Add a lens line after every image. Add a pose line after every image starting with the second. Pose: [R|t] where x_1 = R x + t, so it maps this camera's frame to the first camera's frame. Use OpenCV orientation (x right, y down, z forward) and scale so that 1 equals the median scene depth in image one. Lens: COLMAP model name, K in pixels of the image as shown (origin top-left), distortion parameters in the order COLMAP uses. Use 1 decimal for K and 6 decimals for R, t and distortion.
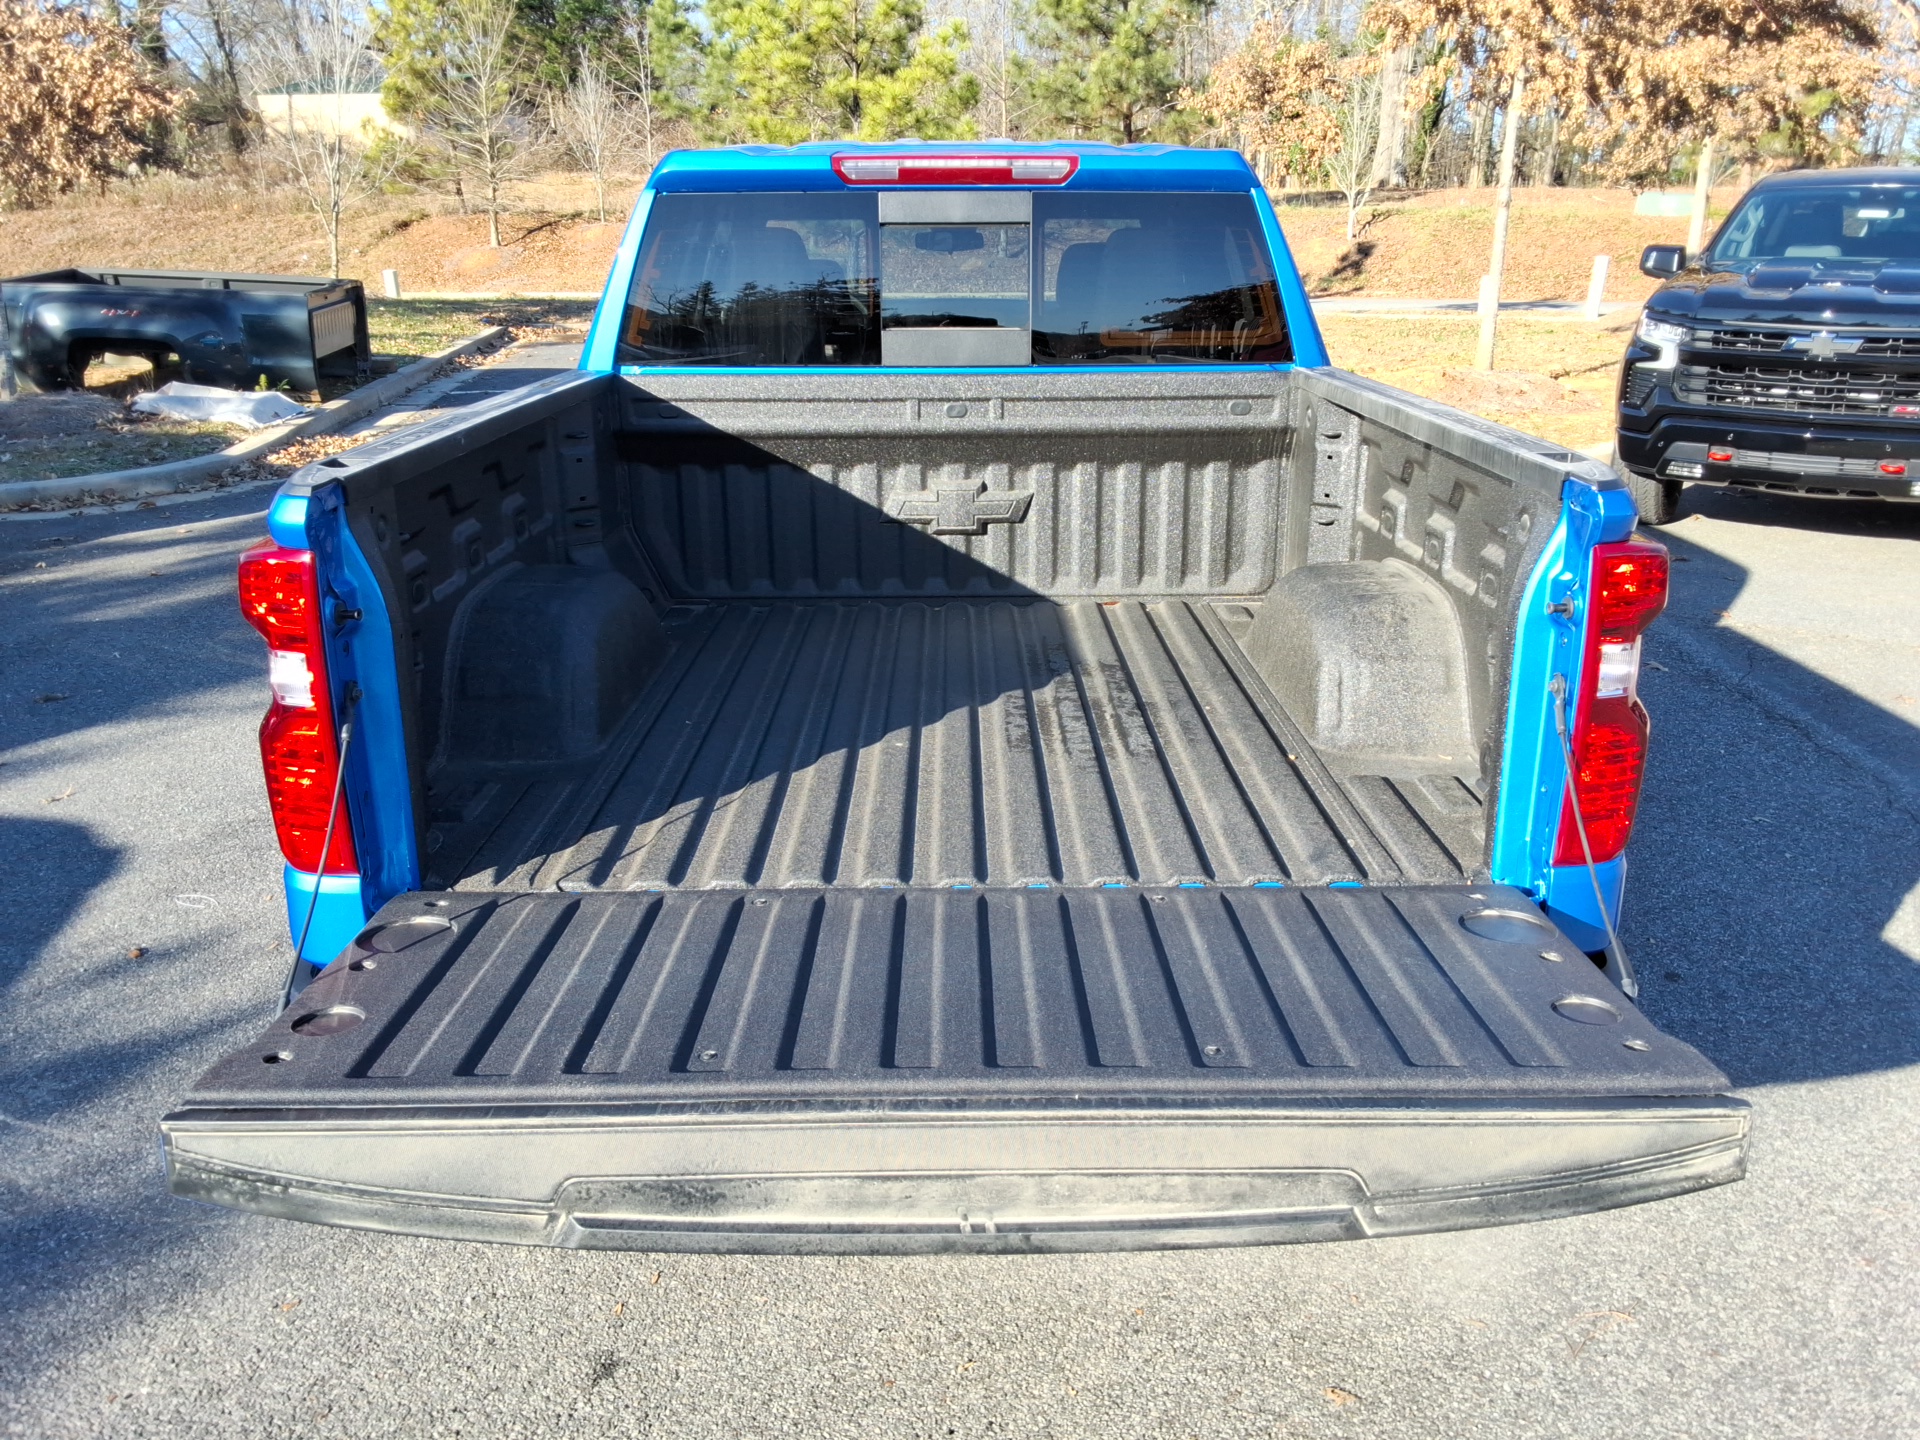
lens RADIAL K [[1530.1, 0, 977.5], [0, 1530.1, 700.3], [0, 0, 1]] dist [0.078012, -0.116076]
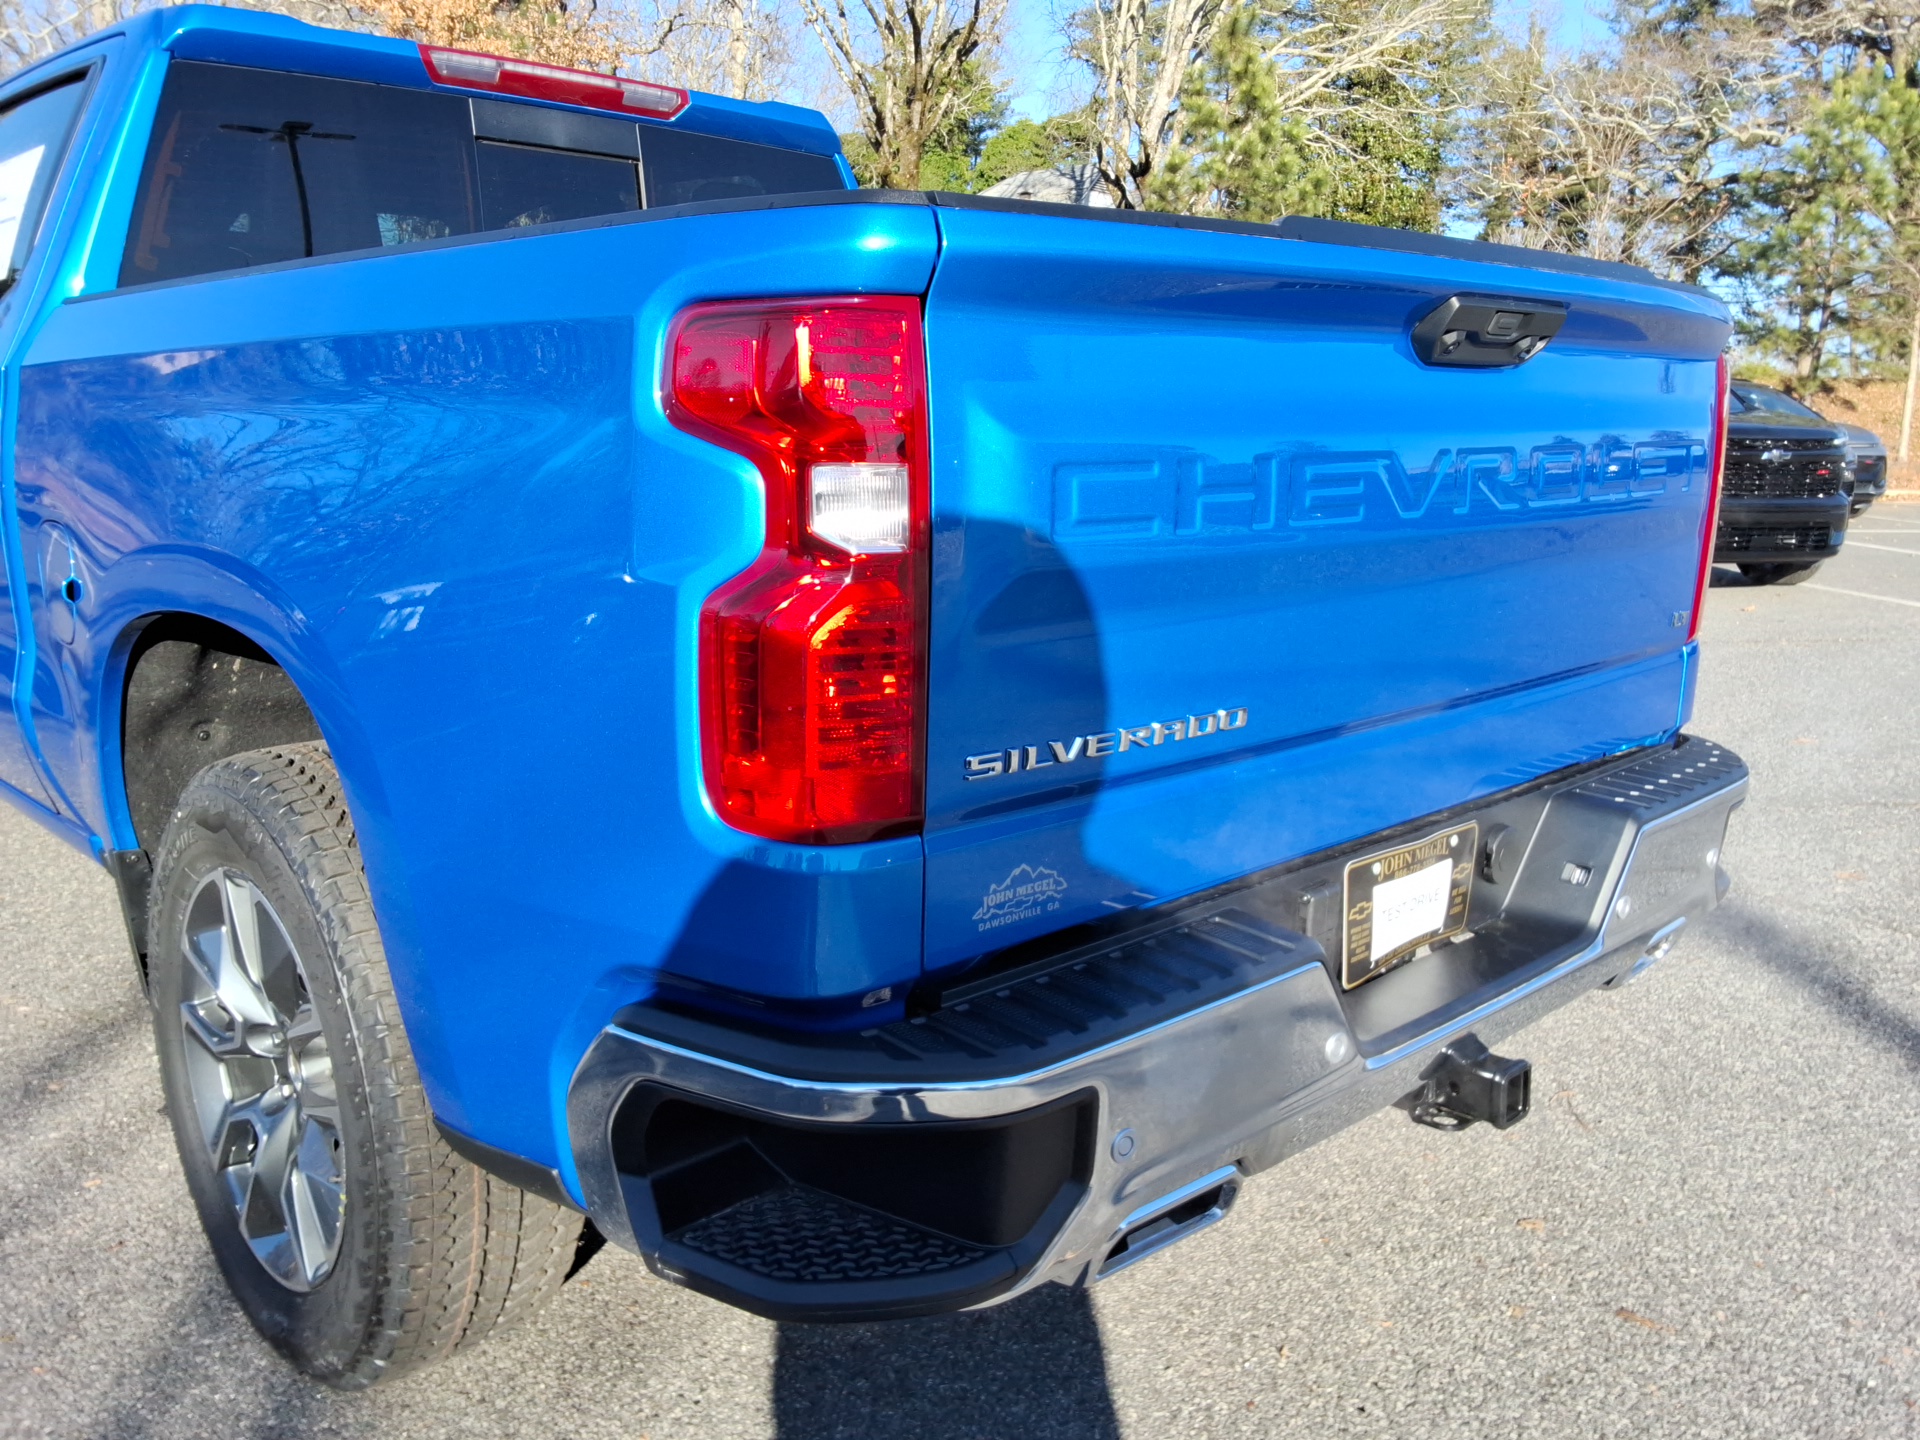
lens RADIAL K [[1530.1, 0, 951.0], [0, 1530.1, 707.7], [0, 0, 1]] dist [0.078012, -0.116076]
pose [[0.725998, -0.120189, 0.677112, -0.152670], [0.187930, 0.981805, -0.027226, 0.015336], [-0.661520, 0.147016, 0.735376, 0.098841]]
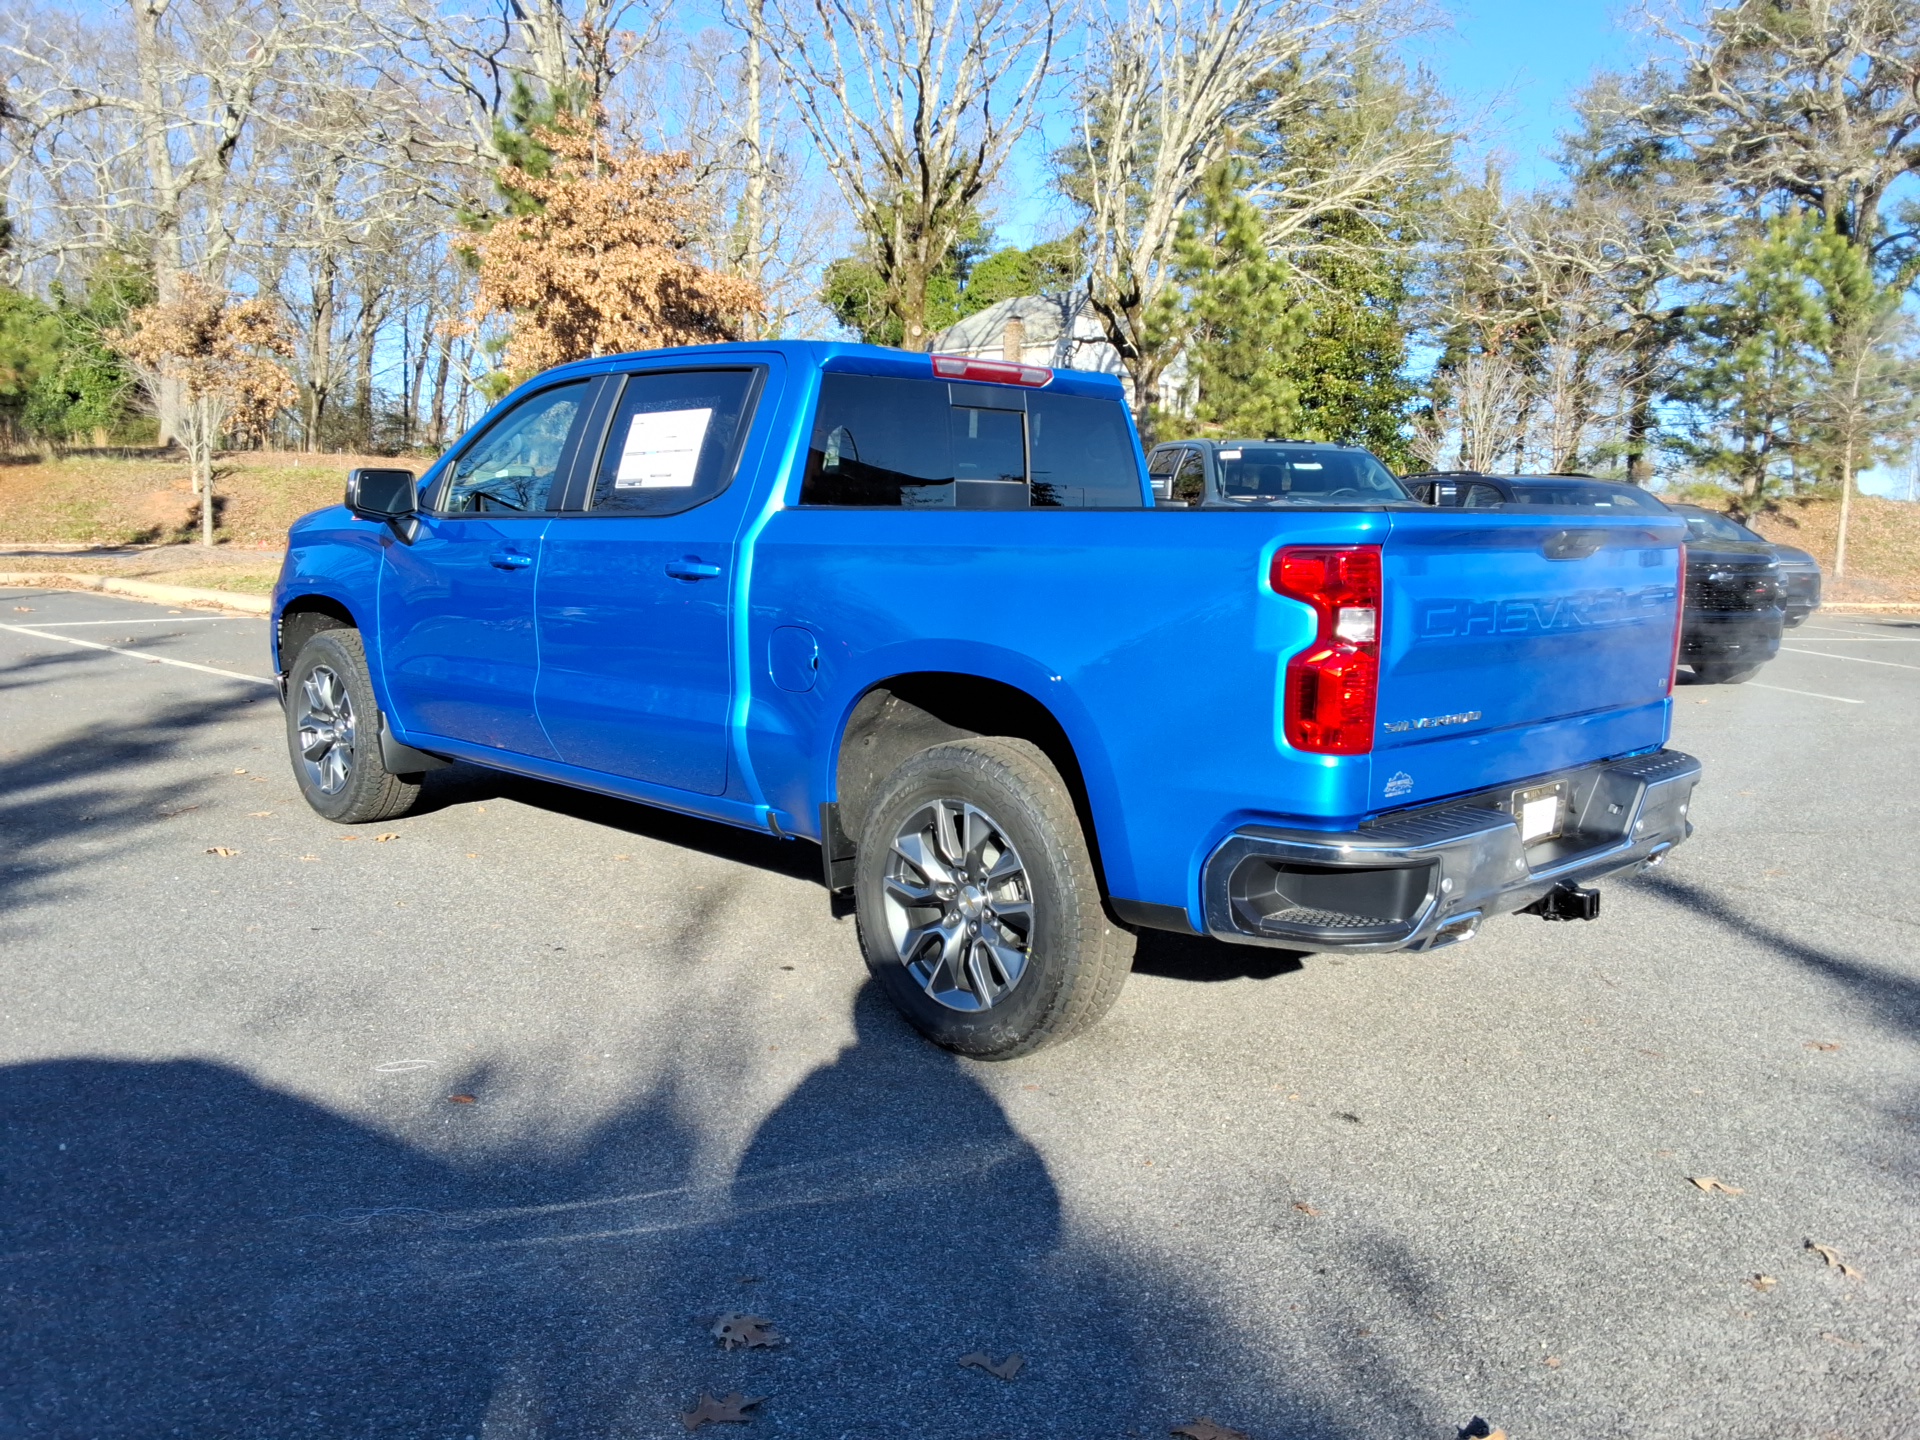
lens RADIAL K [[1530.1, 0, 952.0], [0, 1530.1, 714.0], [0, 0, 1]] dist [0.078012, -0.116076]
pose [[0.710811, -0.073934, 0.699487, -0.340429], [0.184967, 0.979107, -0.084472, 0.023856], [-0.678628, 0.189426, 0.709635, 0.031465]]
